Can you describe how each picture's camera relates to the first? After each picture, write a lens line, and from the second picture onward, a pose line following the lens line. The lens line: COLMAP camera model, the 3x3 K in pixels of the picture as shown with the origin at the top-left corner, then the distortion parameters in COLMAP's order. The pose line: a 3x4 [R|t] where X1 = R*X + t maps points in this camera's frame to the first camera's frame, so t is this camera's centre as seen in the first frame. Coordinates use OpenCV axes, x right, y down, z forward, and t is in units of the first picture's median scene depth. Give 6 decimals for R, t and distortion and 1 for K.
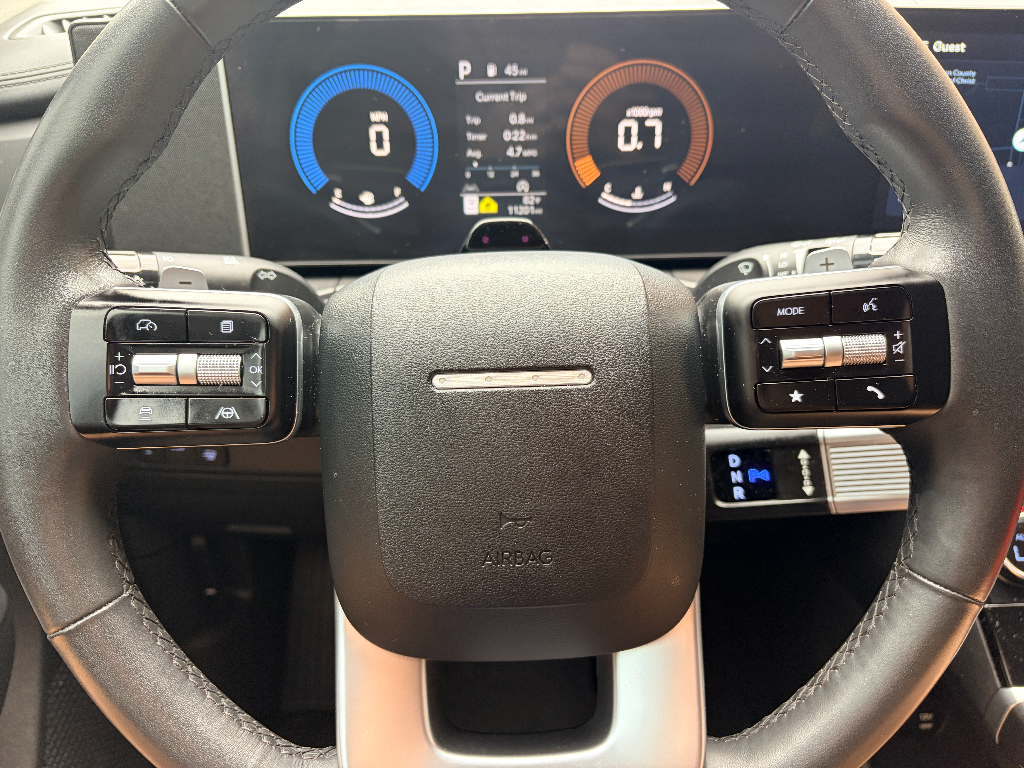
lens RADIAL K [[779.8, 0, 521.3], [0, 779.8, 377.4], [0, 0, 1]] dist [0.016113, -0.015853]
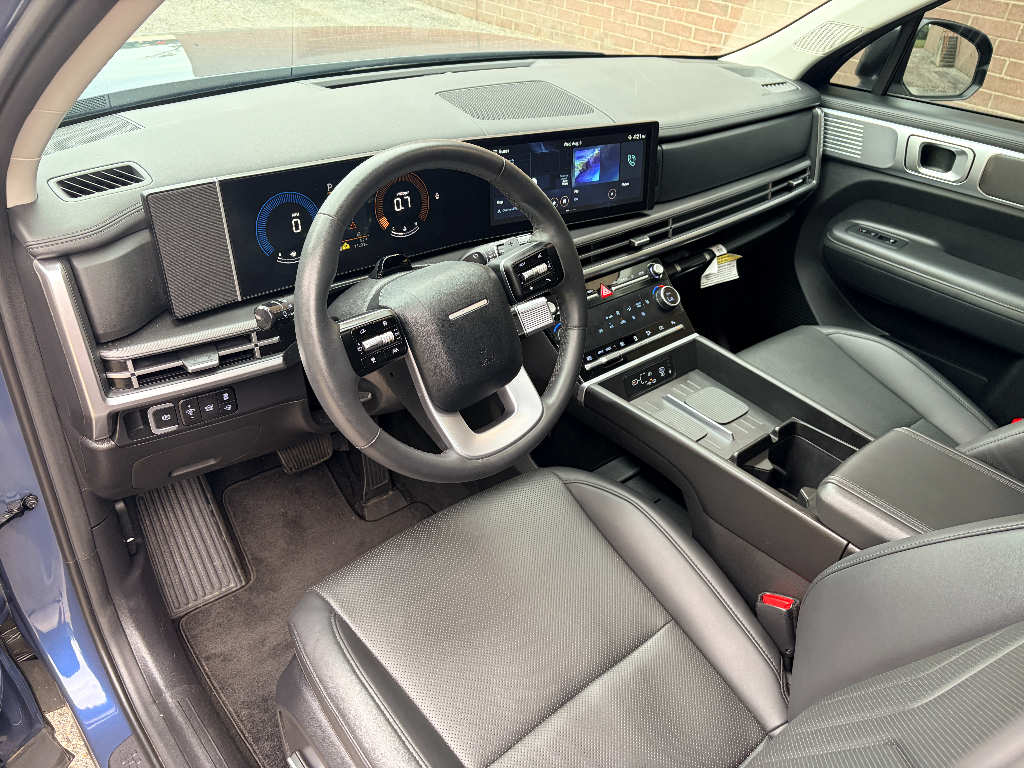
lens RADIAL K [[779.8, 0, 507.2], [0, 779.8, 392.0], [0, 0, 1]] dist [0.016113, -0.015853]
pose [[0.774079, -0.288777, 0.563391, -1.063824], [0.242249, 0.957289, 0.157836, -0.076446], [-0.584908, 0.014304, 0.810973, -1.009393]]
